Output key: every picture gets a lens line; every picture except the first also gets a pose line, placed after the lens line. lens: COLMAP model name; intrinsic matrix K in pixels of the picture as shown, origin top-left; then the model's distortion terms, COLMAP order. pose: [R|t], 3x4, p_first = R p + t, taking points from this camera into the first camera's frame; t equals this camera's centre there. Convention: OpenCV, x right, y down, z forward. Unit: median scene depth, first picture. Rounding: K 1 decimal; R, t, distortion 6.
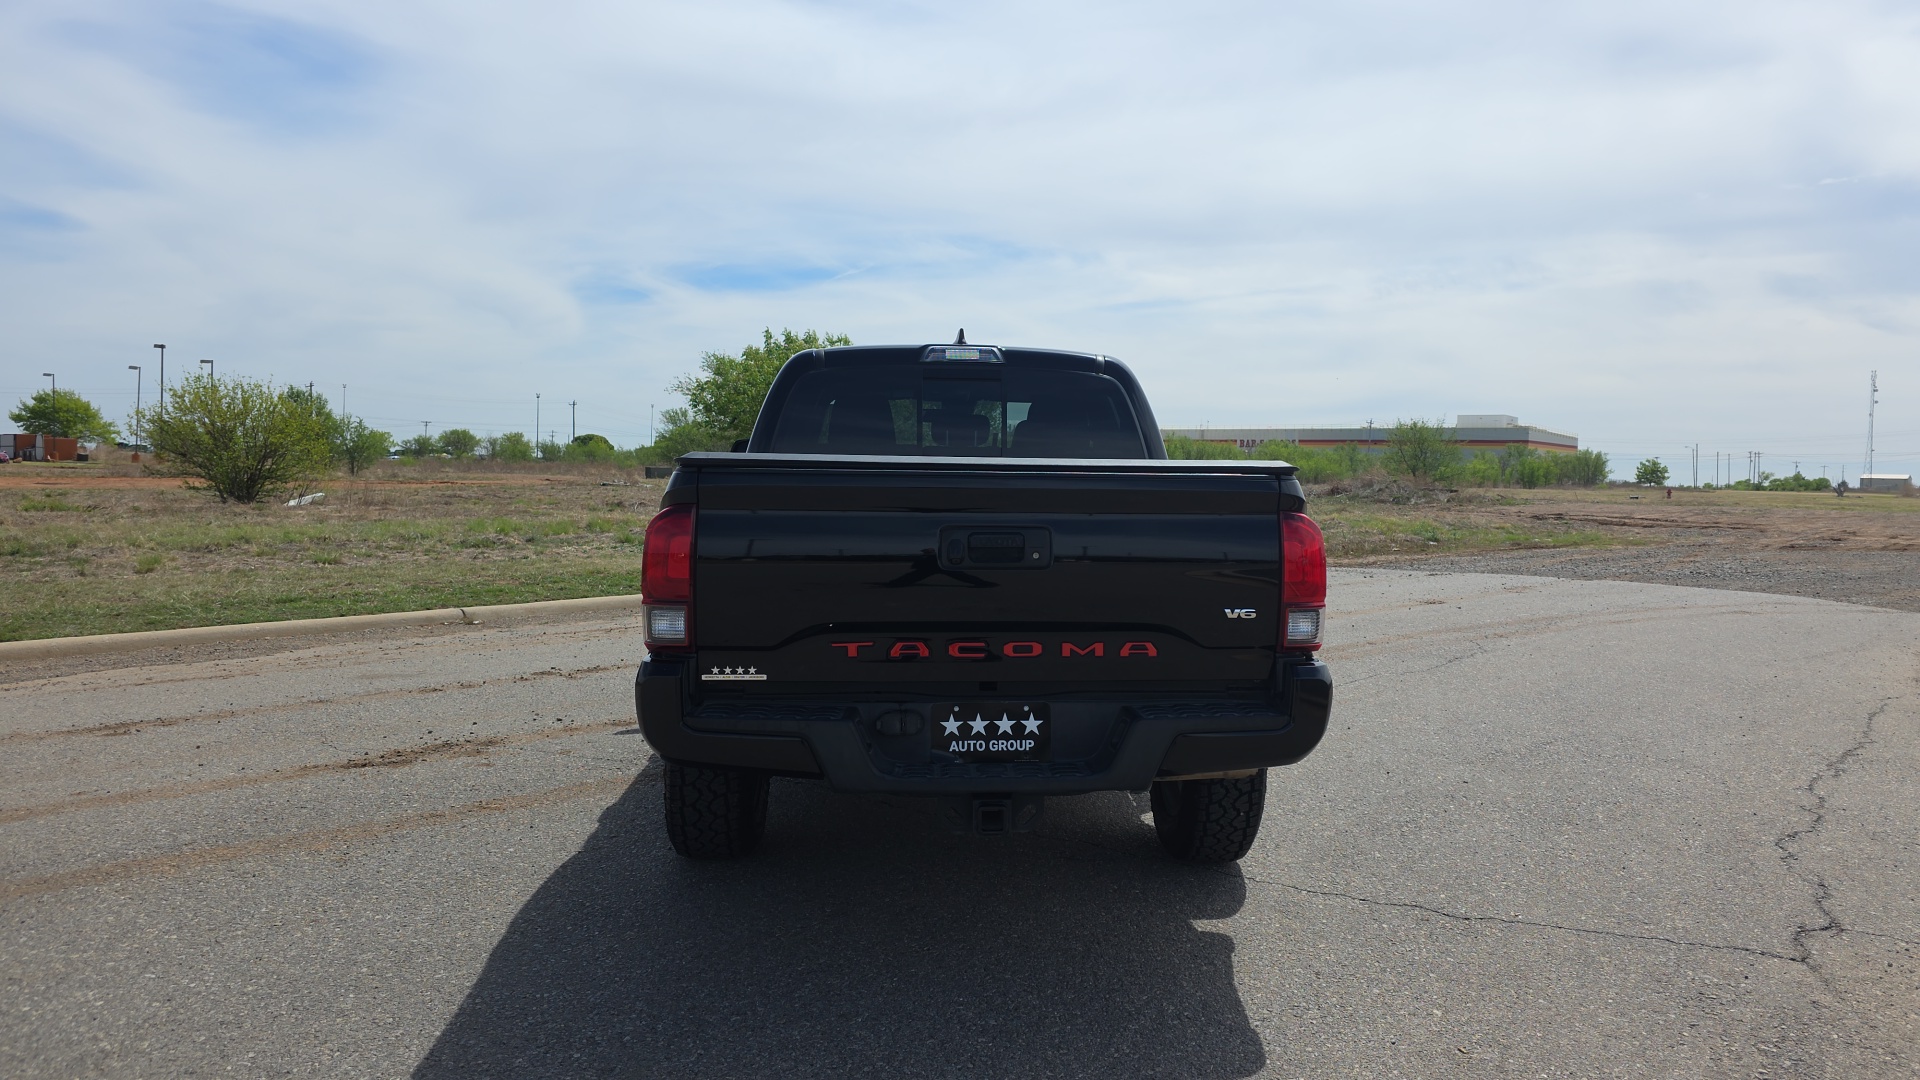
lens RADIAL K [[1297.9, 0, 947.6], [0, 1297.9, 539.2], [0, 0, 1]] dist [0.040417, -0.041591]
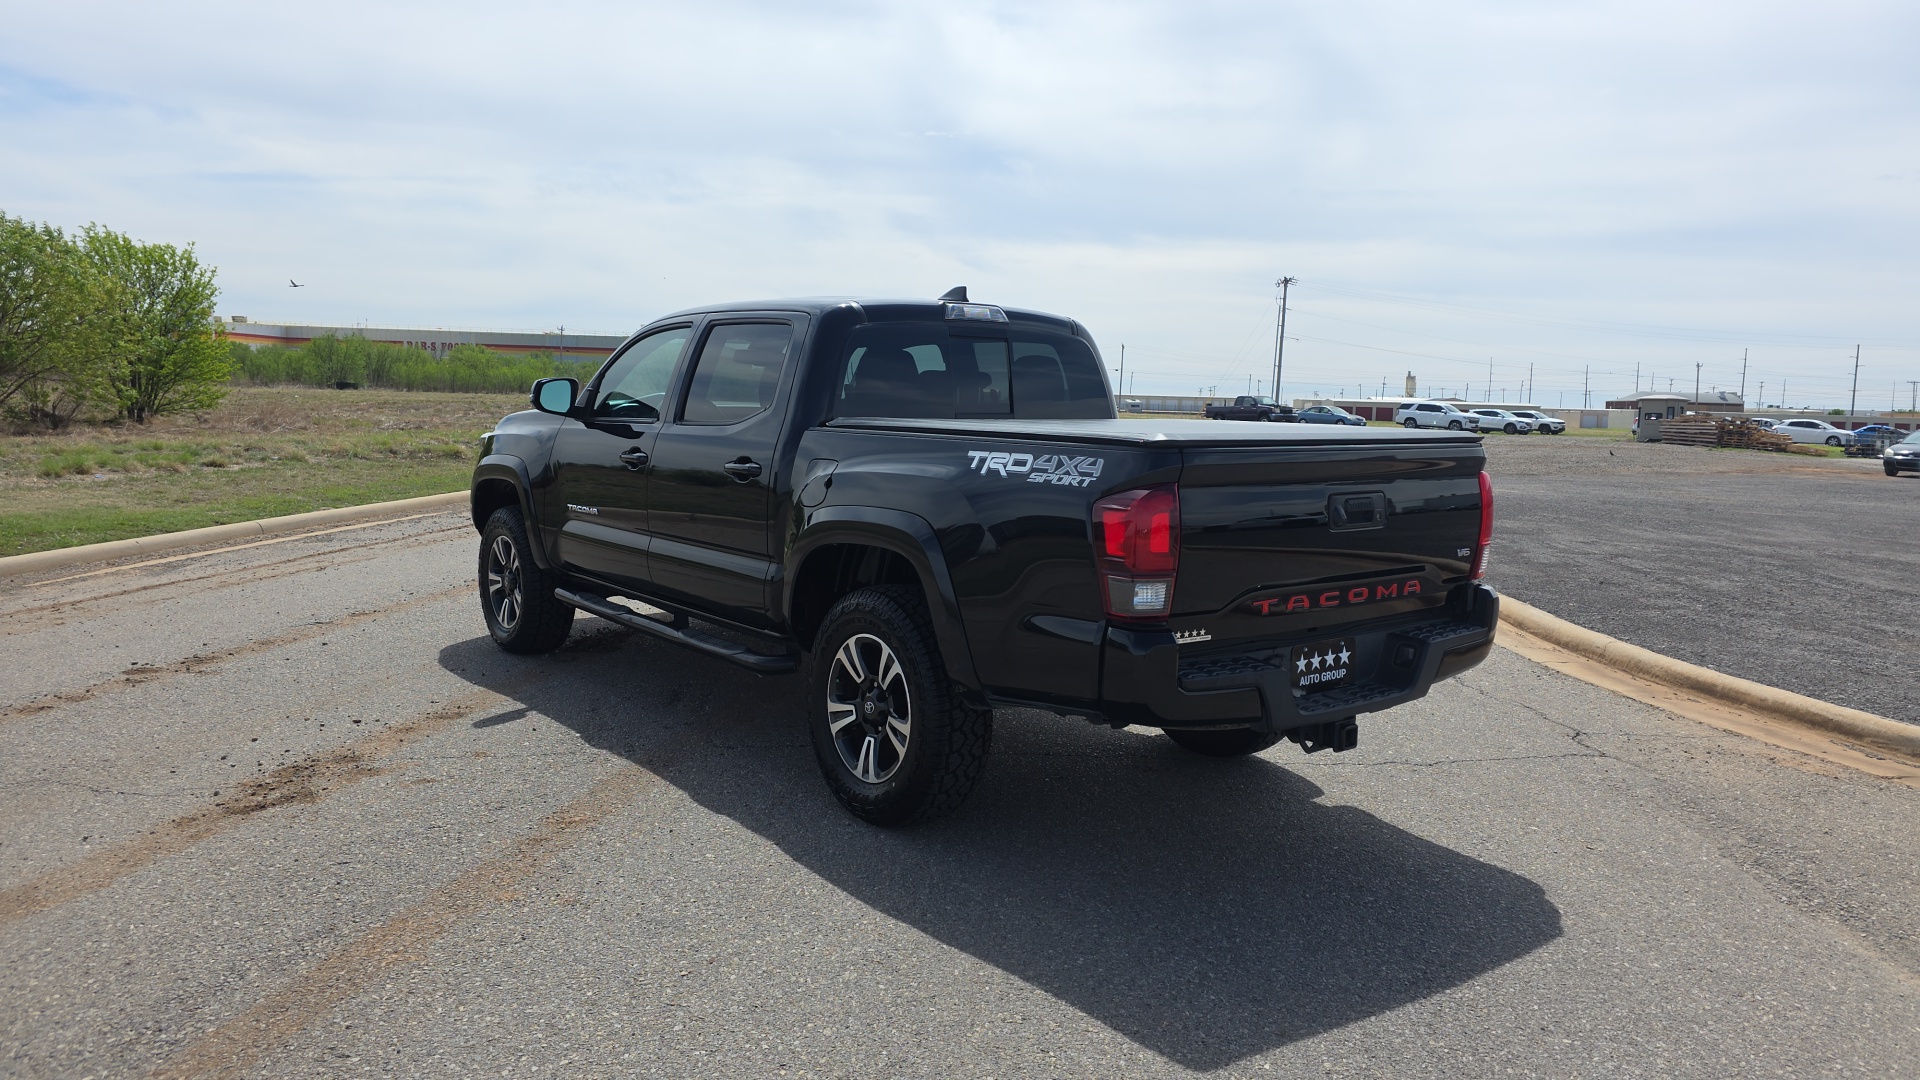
lens RADIAL K [[1348.0, 0, 961.0], [0, 1348.0, 533.4], [0, 0, 1]] dist [0.008406, -0.033653]
pose [[0.811290, -0.049039, 0.582584, -0.947721], [0.012053, 0.997667, 0.067194, -0.059242], [-0.584520, -0.047492, 0.809989, 0.199502]]
